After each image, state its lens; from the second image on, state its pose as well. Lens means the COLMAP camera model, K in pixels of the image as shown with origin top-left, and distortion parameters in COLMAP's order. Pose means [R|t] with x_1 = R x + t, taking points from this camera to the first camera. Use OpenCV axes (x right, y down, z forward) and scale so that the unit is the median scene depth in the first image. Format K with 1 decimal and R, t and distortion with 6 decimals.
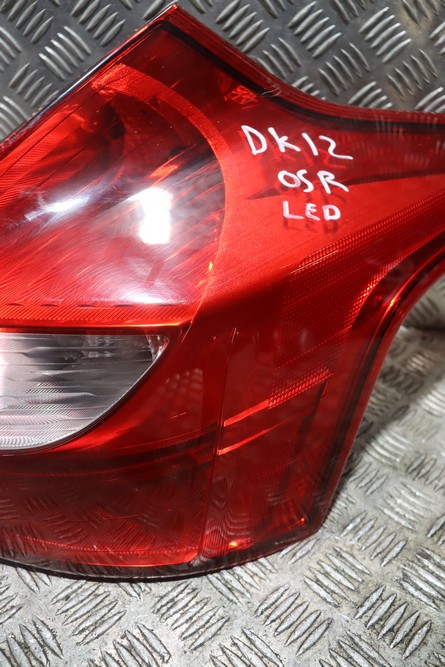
lens RADIAL K [[555.0, 0, 222.5], [0, 555.0, 333.5], [0, 0, 1]] dist [-0.177827, 0.156629]
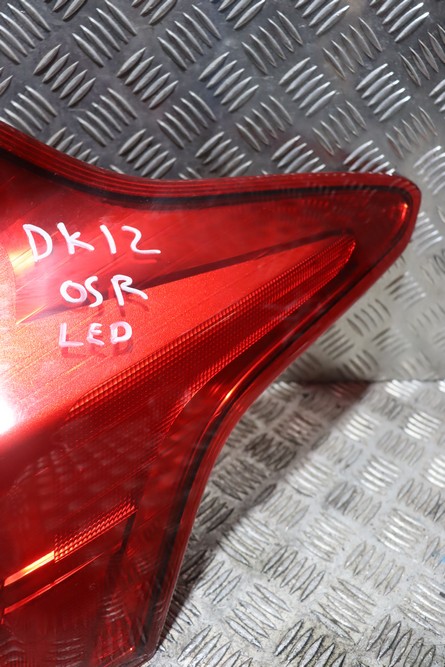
lens RADIAL K [[555.0, 0, 222.5], [0, 555.0, 333.5], [0, 0, 1]] dist [-0.177827, 0.156629]
pose [[0.995866, -0.043664, 0.079651, 0.216216], [0.041435, 0.998708, 0.029422, -0.177934], [-0.080833, -0.026000, 0.996389, 0.097631]]
